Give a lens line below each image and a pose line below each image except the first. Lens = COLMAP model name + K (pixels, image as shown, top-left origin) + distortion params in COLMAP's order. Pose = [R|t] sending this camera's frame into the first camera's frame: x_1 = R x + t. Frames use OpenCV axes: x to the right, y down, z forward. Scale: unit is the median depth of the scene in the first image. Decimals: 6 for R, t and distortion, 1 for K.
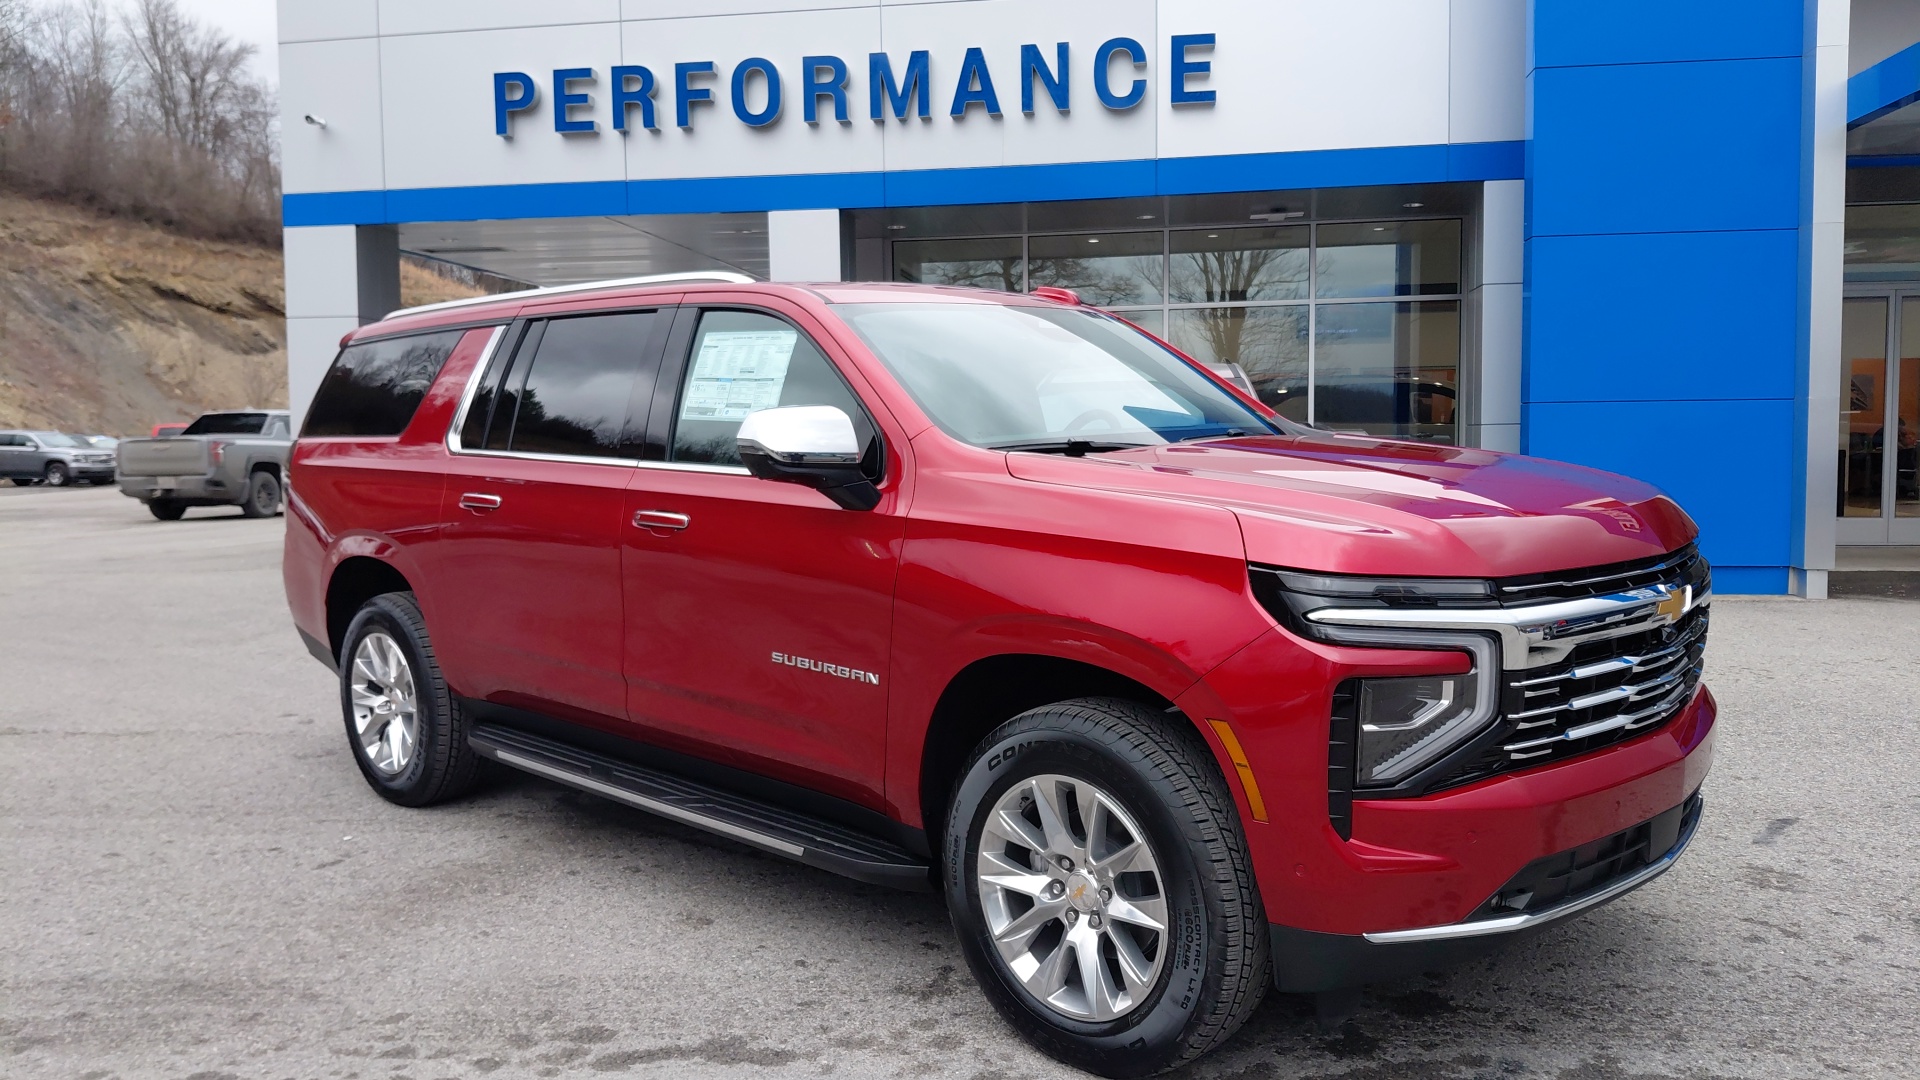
lens RADIAL K [[1424.7, 0, 970.6], [0, 1424.7, 541.7], [0, 0, 1]] dist [0.052212, -0.094937]
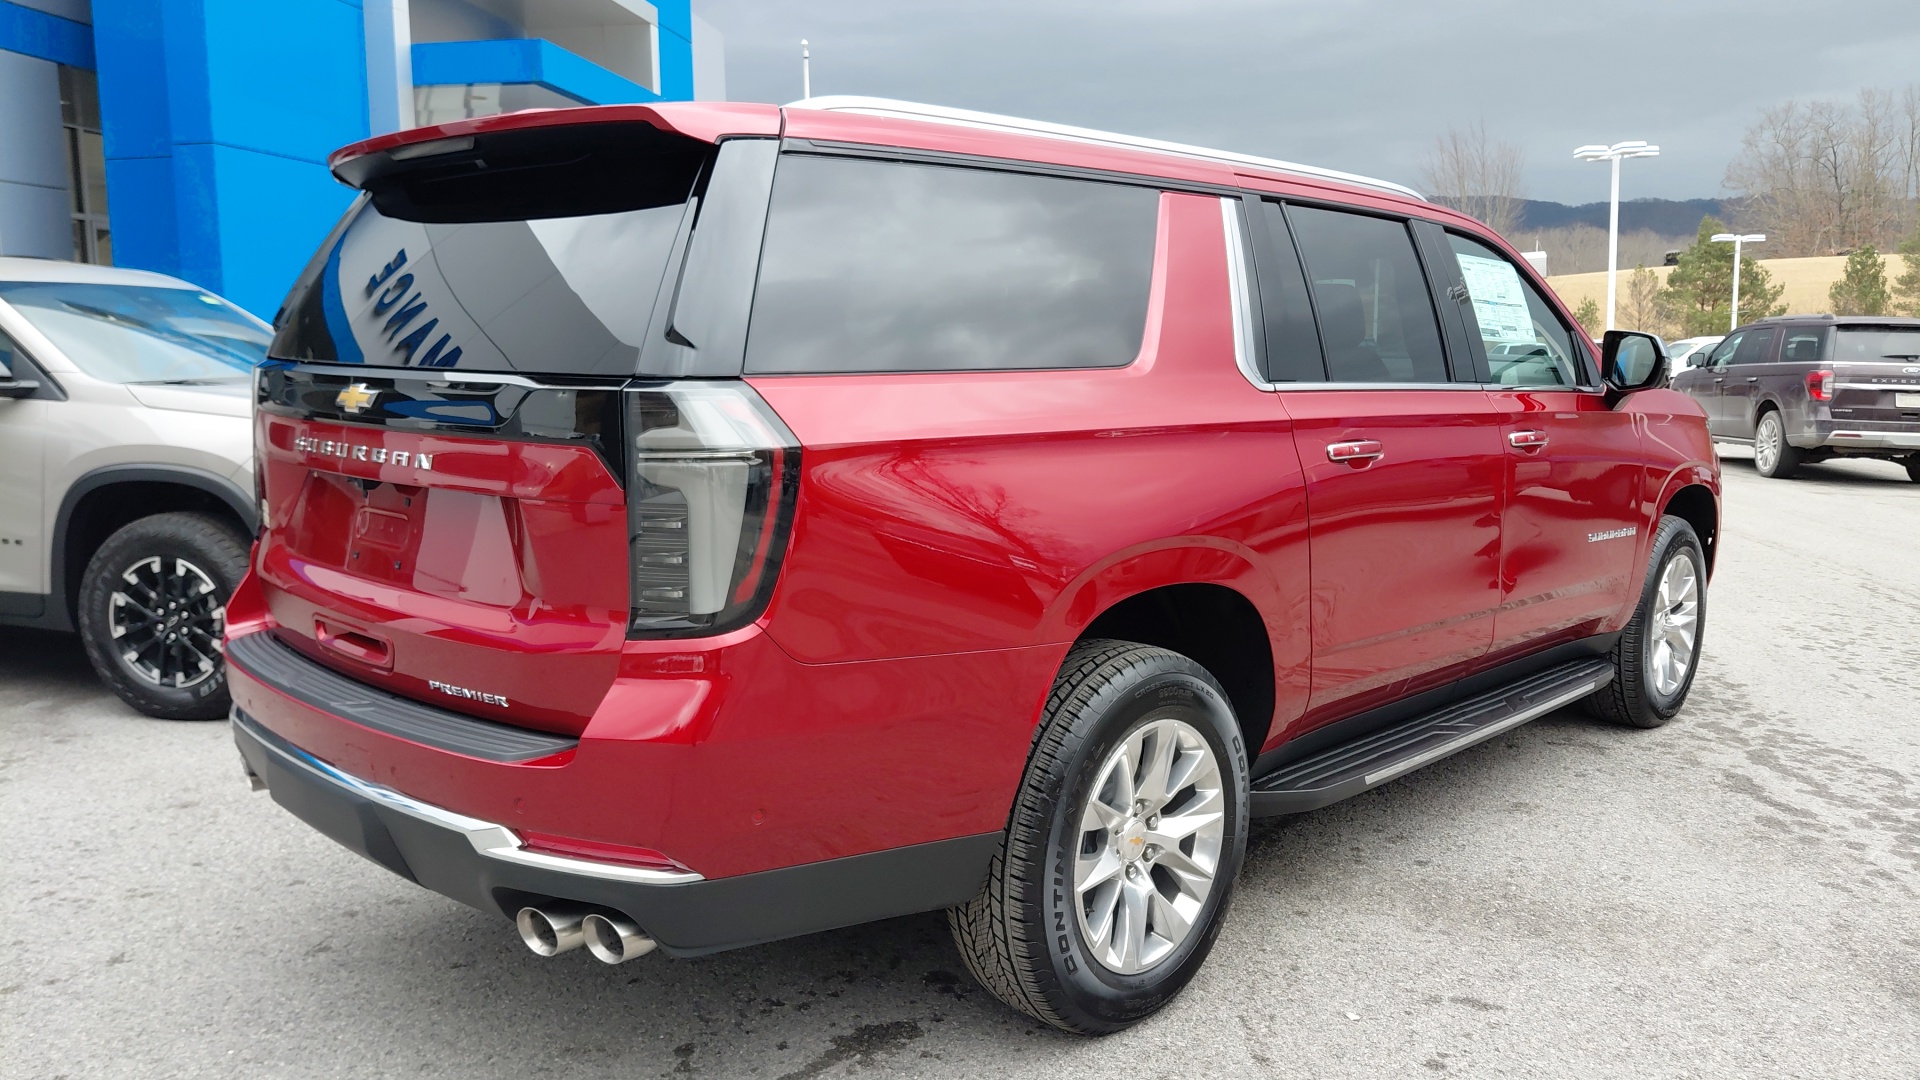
lens RADIAL K [[1424.7, 0, 959.9], [0, 1424.7, 546.7], [0, 0, 1]] dist [0.052212, -0.094937]
pose [[-0.002296, -0.128038, 0.991767, -1.016655], [0.087843, 0.987910, 0.127744, -0.086824], [-0.996132, 0.087413, 0.008979, 1.141499]]
